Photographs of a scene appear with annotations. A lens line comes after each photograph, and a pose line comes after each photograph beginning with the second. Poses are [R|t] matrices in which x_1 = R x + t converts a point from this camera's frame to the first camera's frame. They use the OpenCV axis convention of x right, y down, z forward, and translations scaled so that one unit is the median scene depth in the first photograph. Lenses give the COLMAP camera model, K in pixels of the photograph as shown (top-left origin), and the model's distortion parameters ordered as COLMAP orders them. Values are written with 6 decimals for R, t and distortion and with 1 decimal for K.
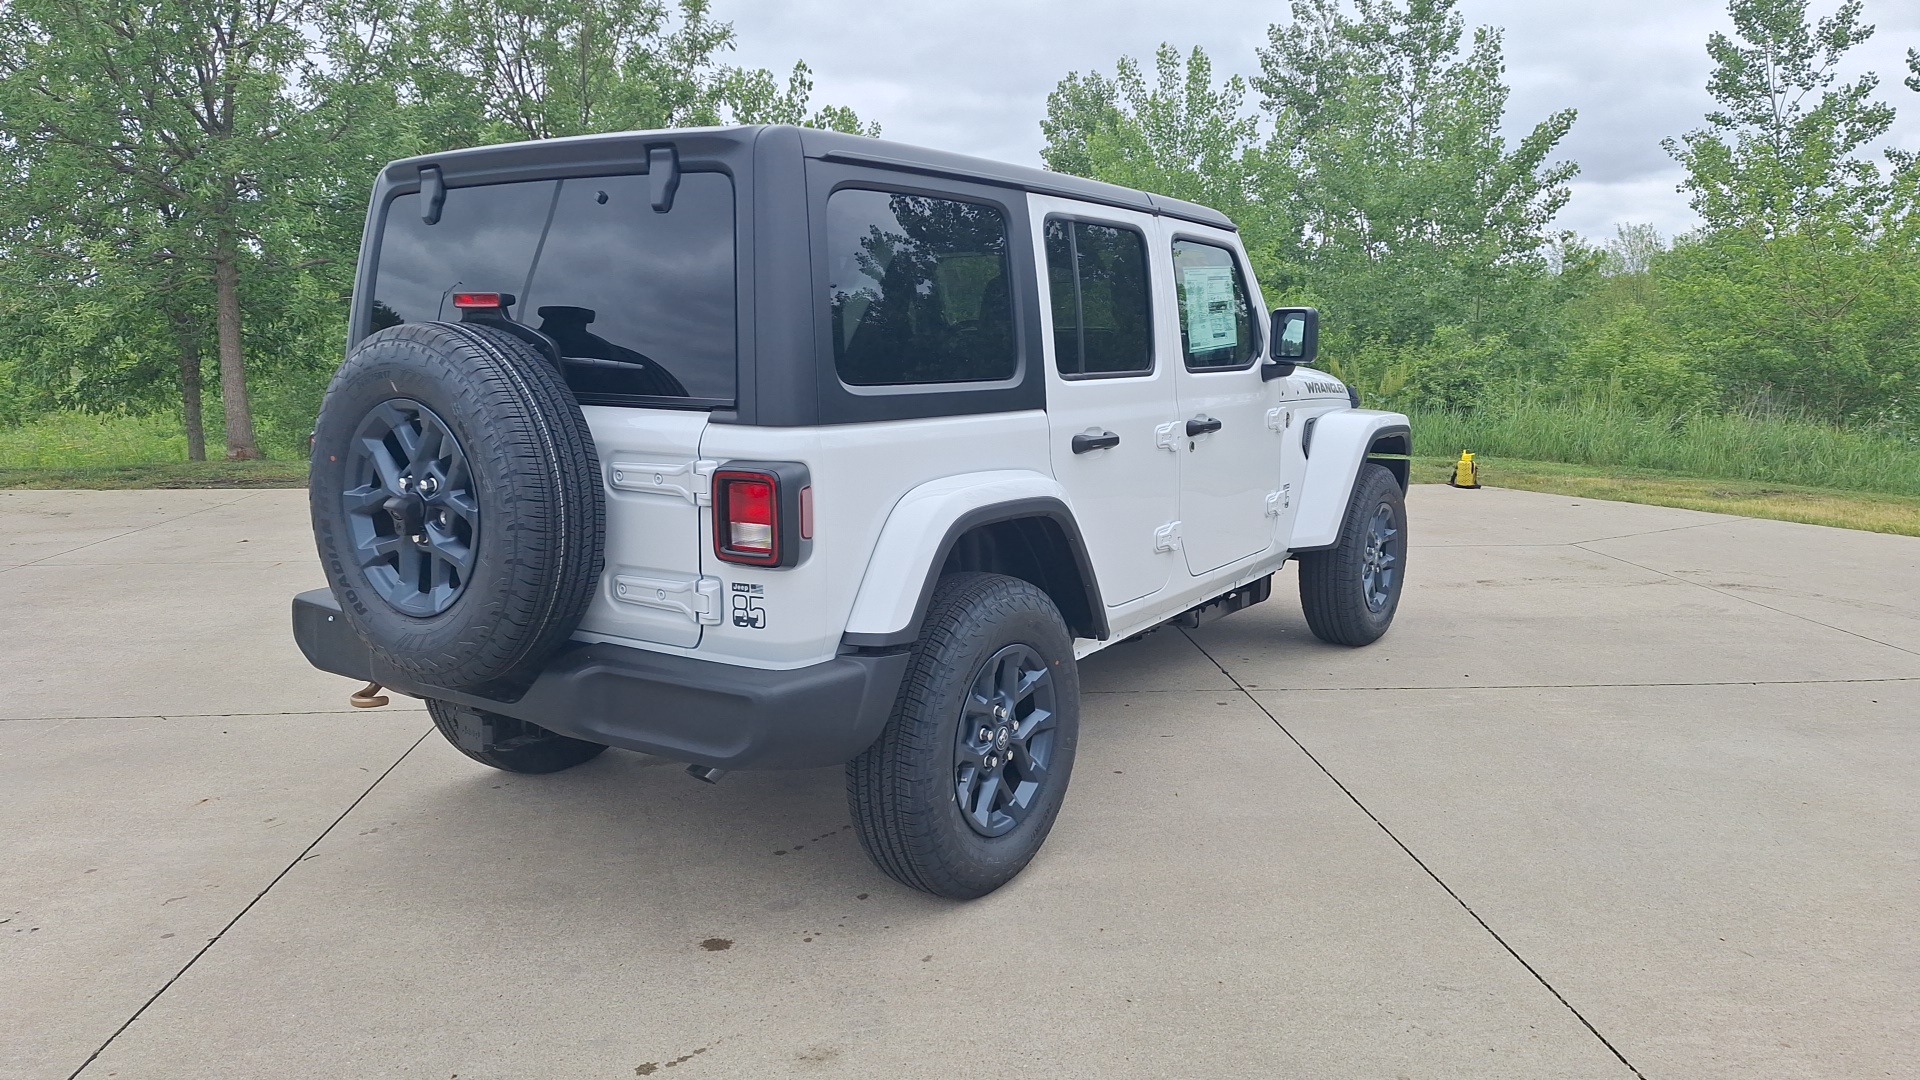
lens RADIAL K [[1312.6, 0, 965.3], [0, 1312.6, 516.6], [0, 0, 1]] dist [0.106779, -0.122328]
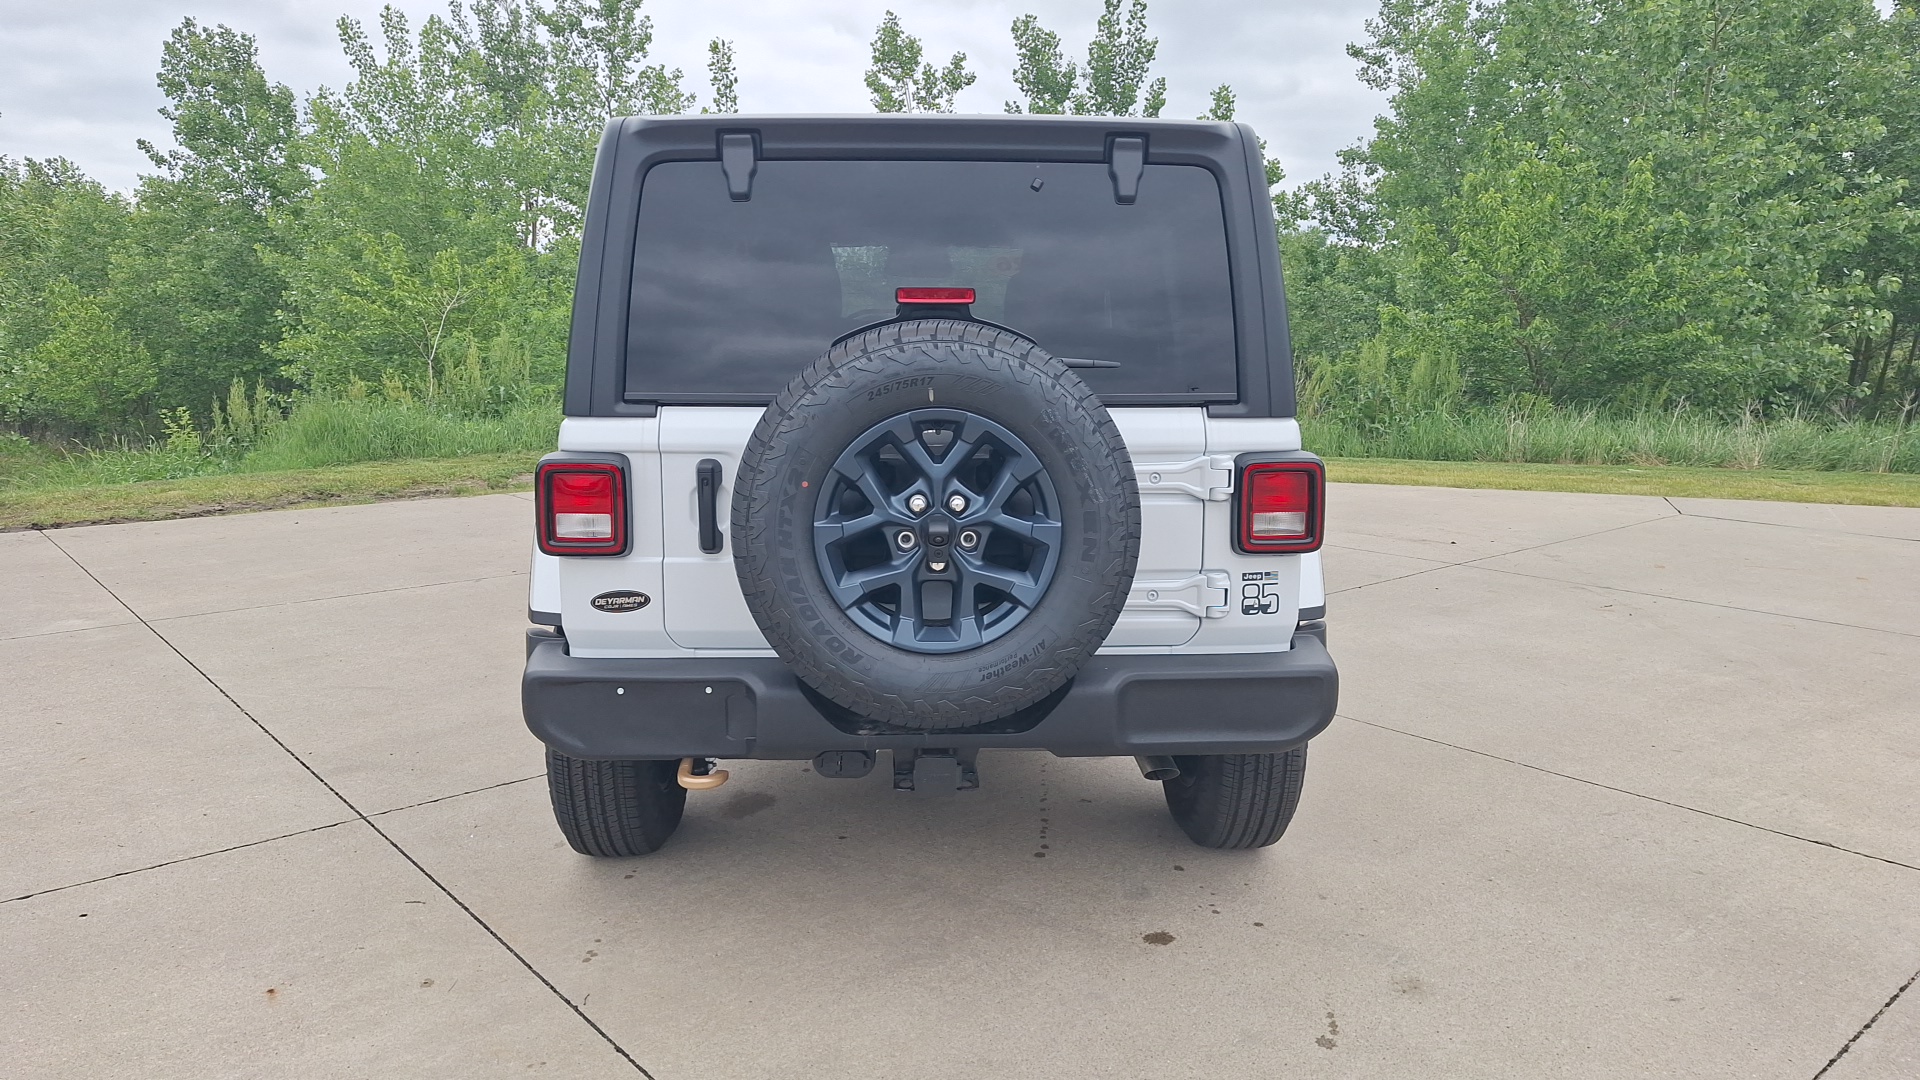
lens RADIAL K [[1305.5, 0, 960.0], [0, 1305.5, 540.0], [0, 0, 1]] dist [0.098274, -0.118126]
pose [[0.808406, -0.098249, 0.580367, -0.856485], [0.084229, 0.995133, 0.051140, -0.041669], [-0.582567, 0.007542, 0.812748, 0.273938]]
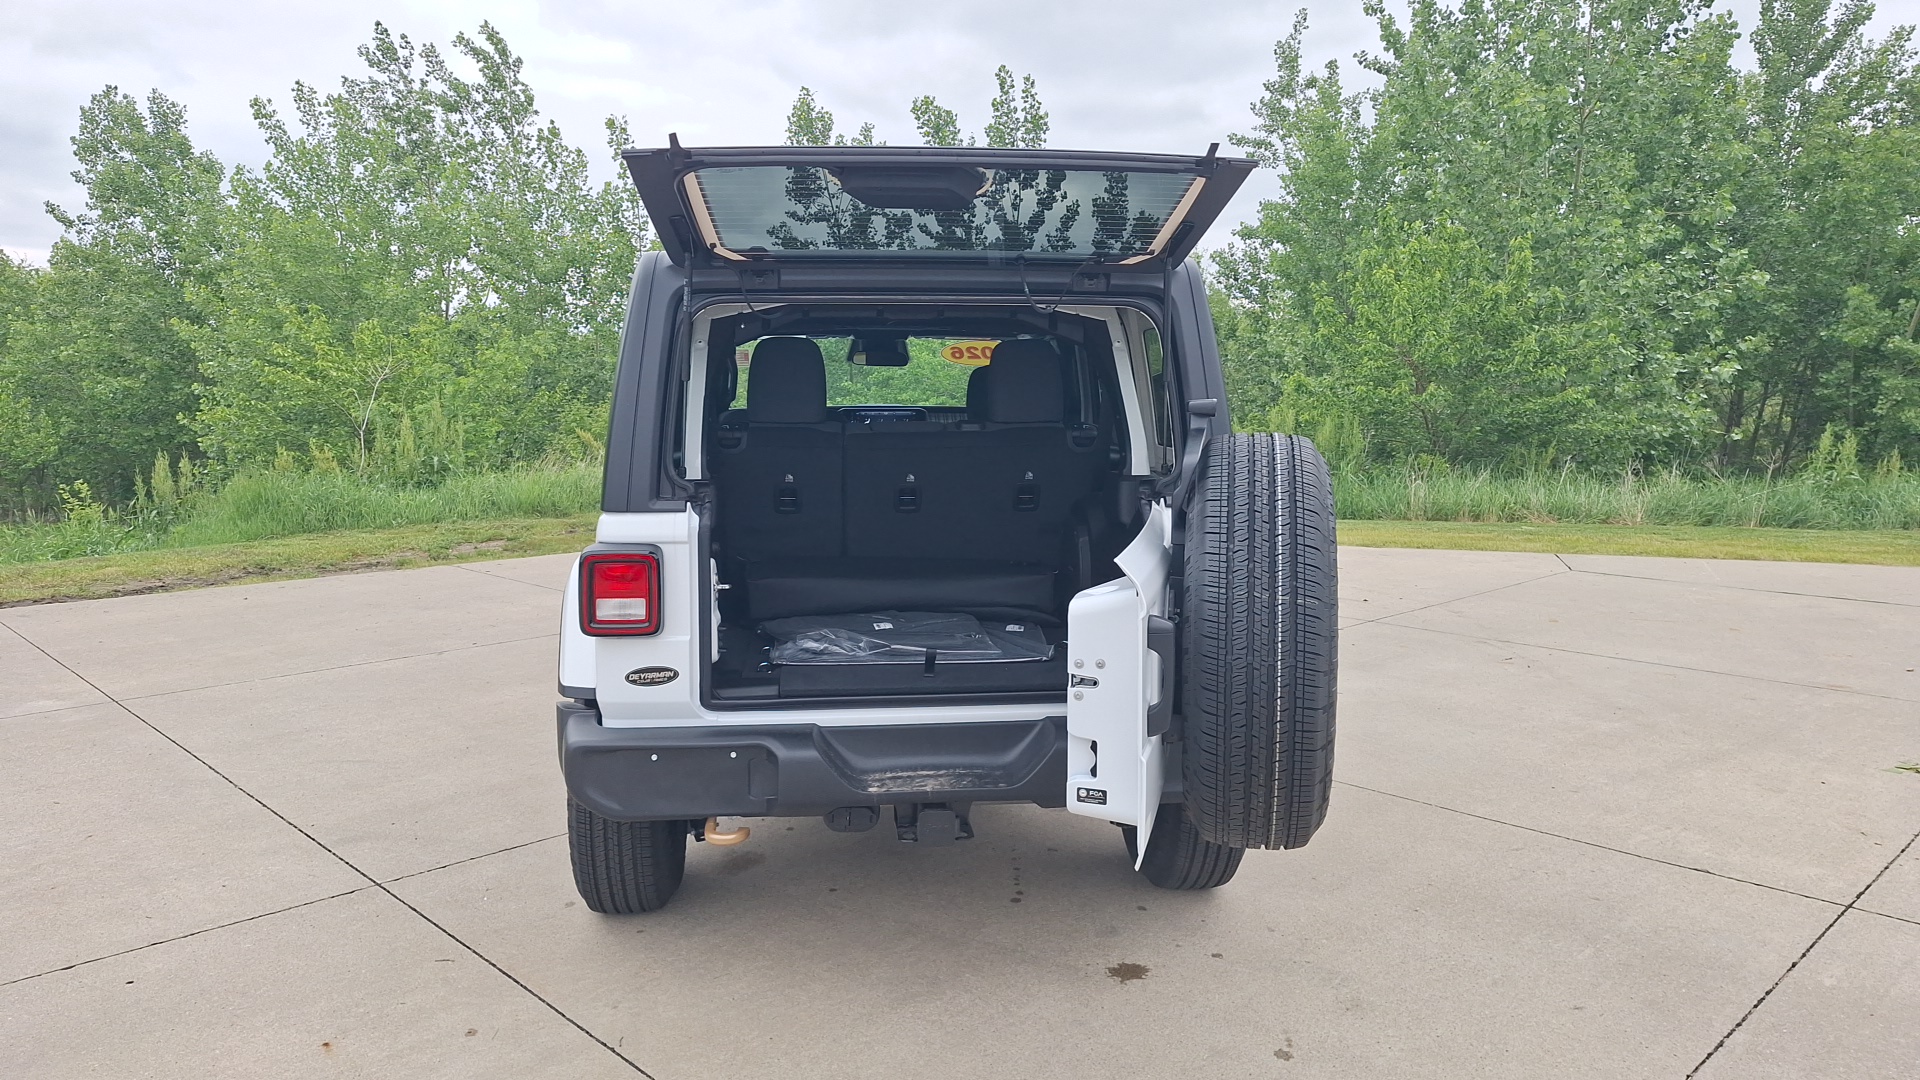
lens RADIAL K [[1303.2, 0, 957.4], [0, 1303.2, 505.2], [0, 0, 1]] dist [0.092537, -0.108441]
pose [[0.770514, -0.065737, 0.634025, -0.977332], [0.096108, 0.995278, -0.013605, -0.068265], [-0.630137, 0.071417, 0.773193, 0.202896]]
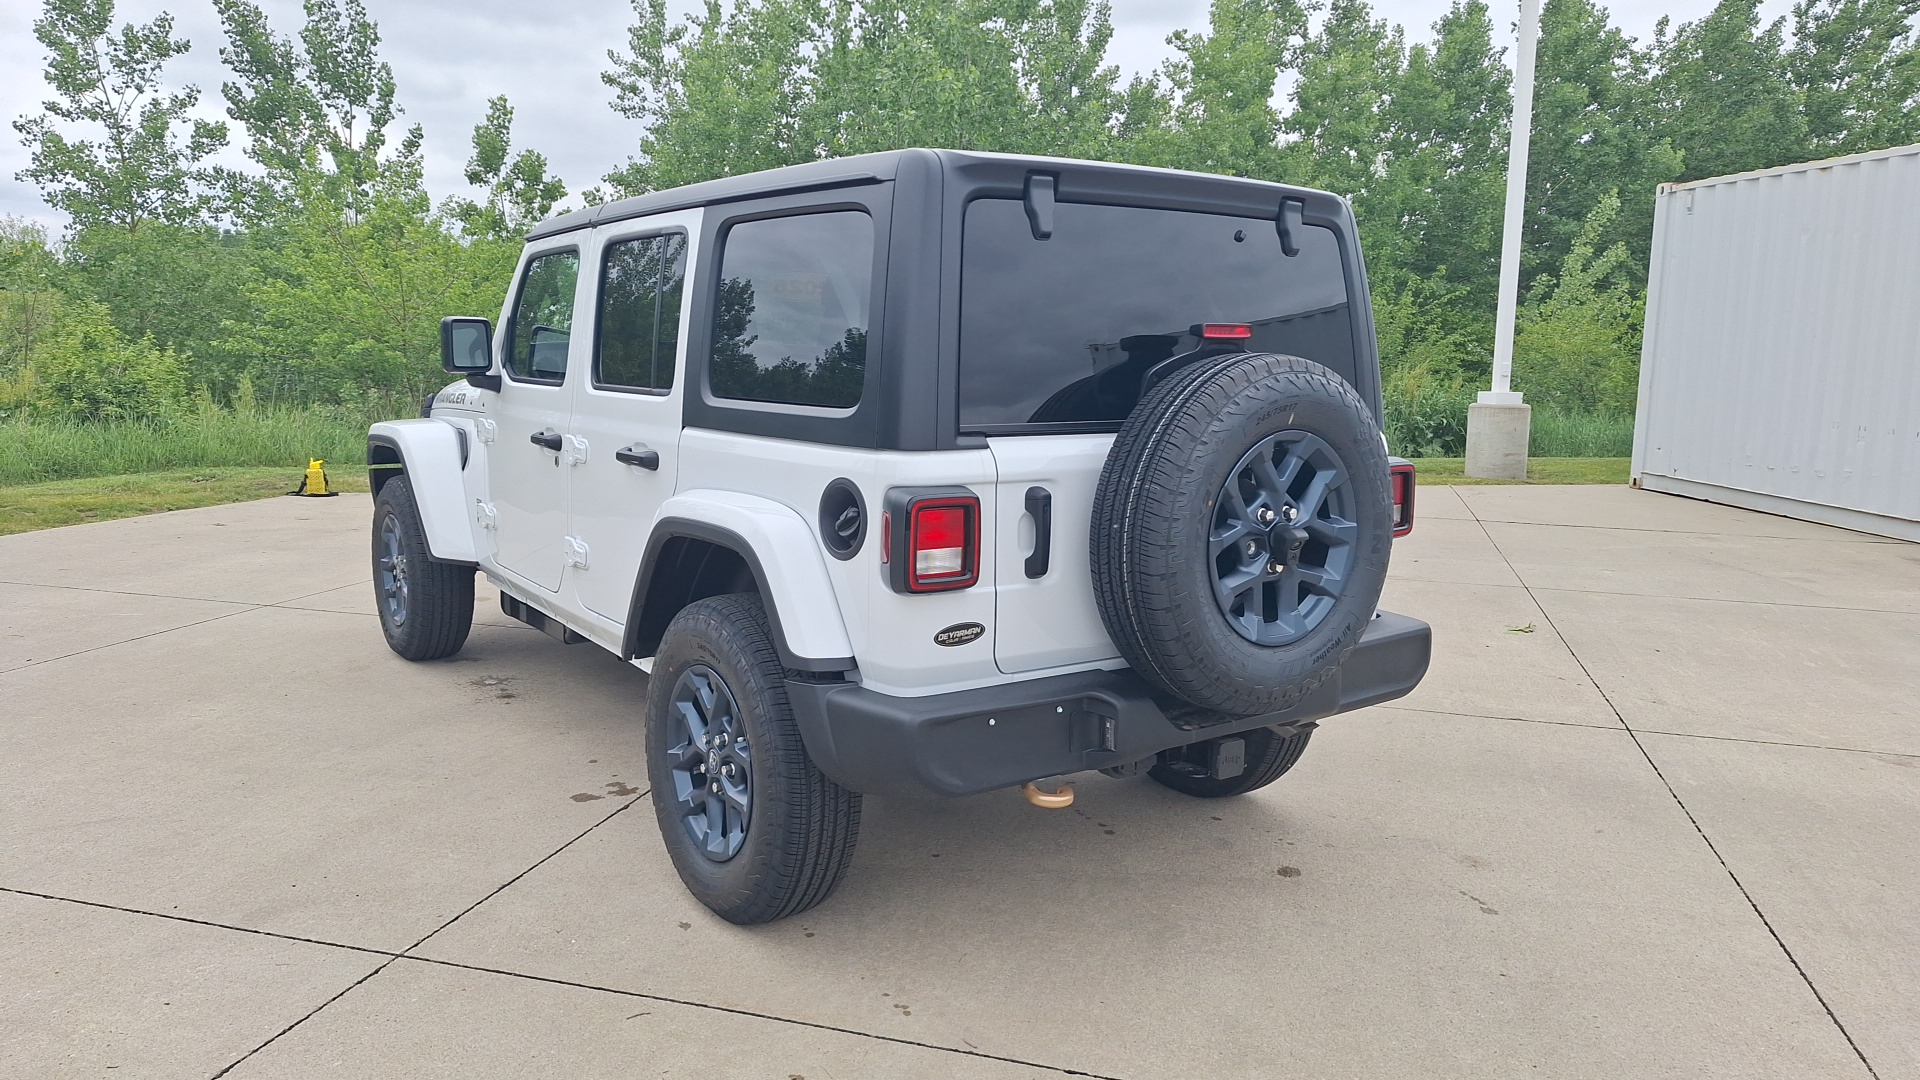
lens RADIAL K [[1300.2, 0, 954.2], [0, 1300.2, 519.7], [0, 0, 1]] dist [0.080281, -0.070810]
pose [[0.356737, -0.125849, 0.925689, -1.341114], [0.119841, 0.988863, 0.088254, -0.129821], [-0.926486, 0.079452, 0.367846, 0.817727]]
